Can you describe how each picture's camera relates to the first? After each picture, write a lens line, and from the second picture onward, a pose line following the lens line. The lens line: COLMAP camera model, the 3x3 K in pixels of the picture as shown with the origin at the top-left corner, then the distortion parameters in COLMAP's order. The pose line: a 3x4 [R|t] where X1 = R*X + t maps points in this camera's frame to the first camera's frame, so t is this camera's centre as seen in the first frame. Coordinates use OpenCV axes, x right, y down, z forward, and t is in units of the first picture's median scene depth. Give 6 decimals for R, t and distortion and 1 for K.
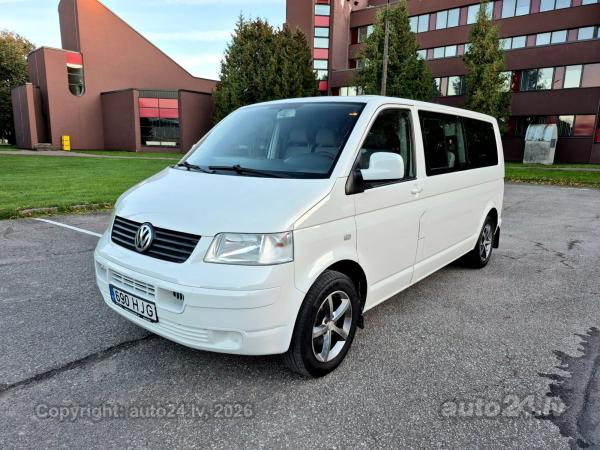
lens RADIAL K [[408.9, 0, 300.0], [0, 408.9, 225.0], [0, 0, 1]] dist [0.034245, -0.004610]
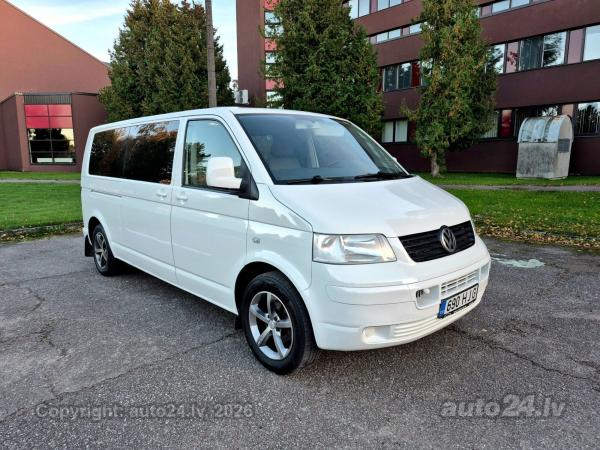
lens RADIAL K [[408.9, 0, 300.0], [0, 408.9, 225.0], [0, 0, 1]] dist [0.034245, -0.004610]
pose [[0.993320, -0.006991, -0.115180, 0.279085], [0.003303, 0.999477, -0.032178, -0.055772], [0.115344, 0.031583, 0.992823, 0.322261]]
